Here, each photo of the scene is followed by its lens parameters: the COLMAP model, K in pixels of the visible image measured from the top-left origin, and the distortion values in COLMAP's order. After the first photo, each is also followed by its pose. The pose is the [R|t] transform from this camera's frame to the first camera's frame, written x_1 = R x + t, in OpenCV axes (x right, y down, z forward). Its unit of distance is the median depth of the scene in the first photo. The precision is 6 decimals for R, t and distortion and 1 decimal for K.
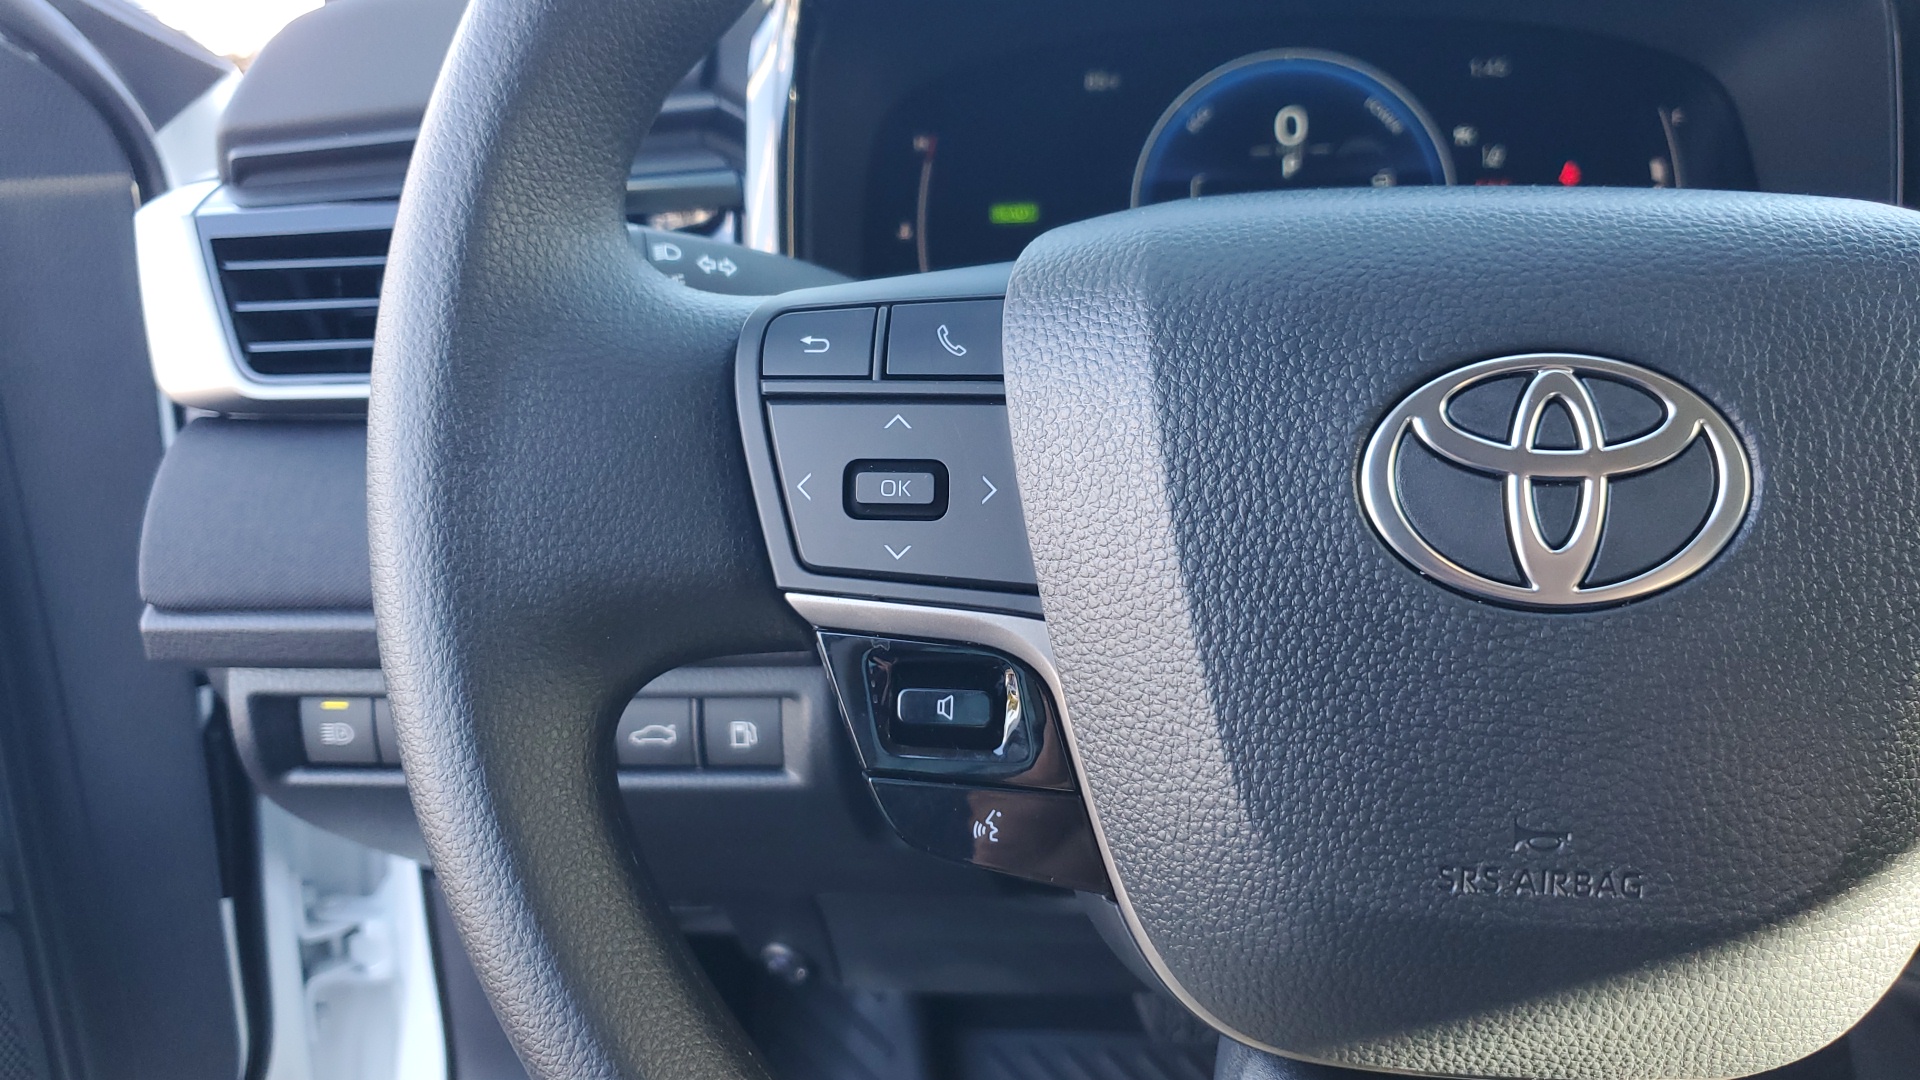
lens RADIAL K [[1490.7, 0, 970.9], [0, 1490.7, 539.4], [0, 0, 1]] dist [0.169694, -0.464170]
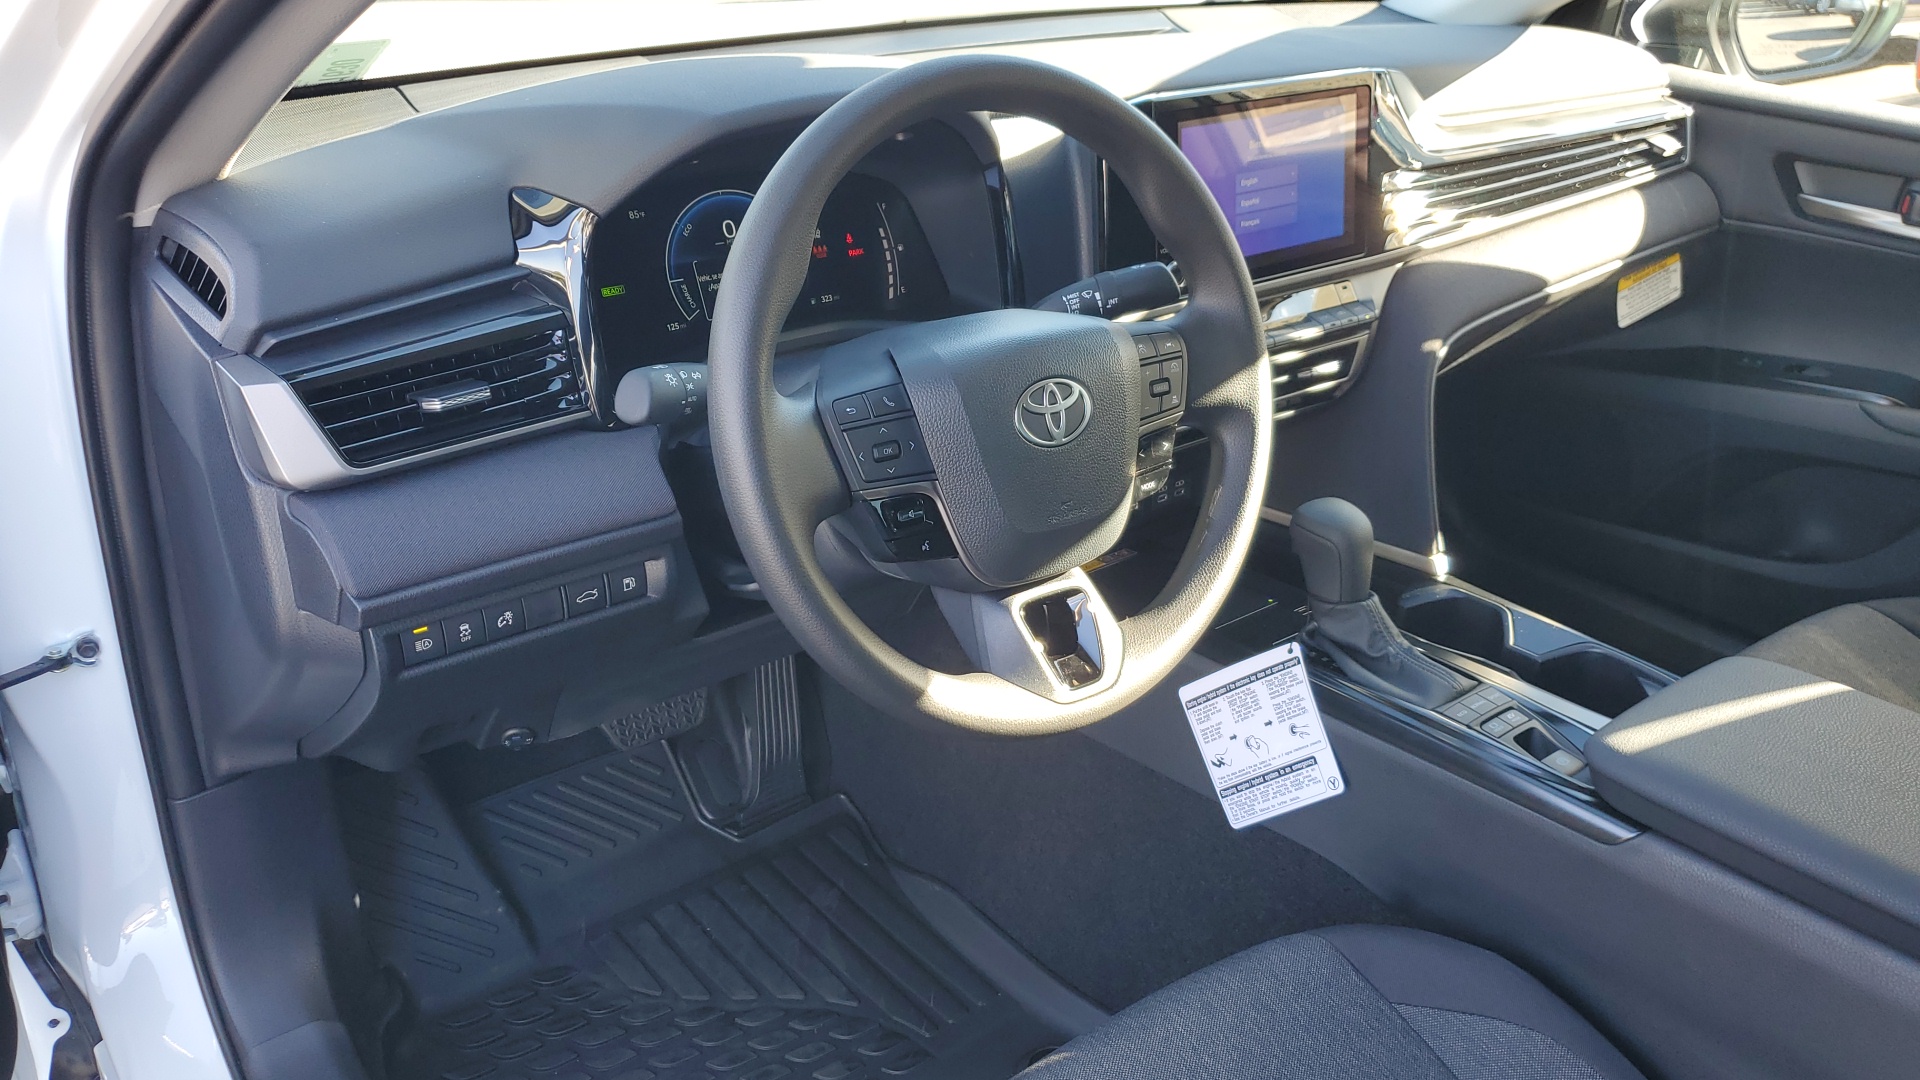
lens RADIAL K [[1436.1, 0, 960.0], [0, 1436.1, 540.0], [0, 0, 1]] dist [0.009555, 0.002737]
pose [[0.732378, -0.254433, 0.631575, -1.891829], [0.173758, 0.966688, 0.187945, -0.393618], [-0.658355, -0.027905, 0.752190, -1.388163]]
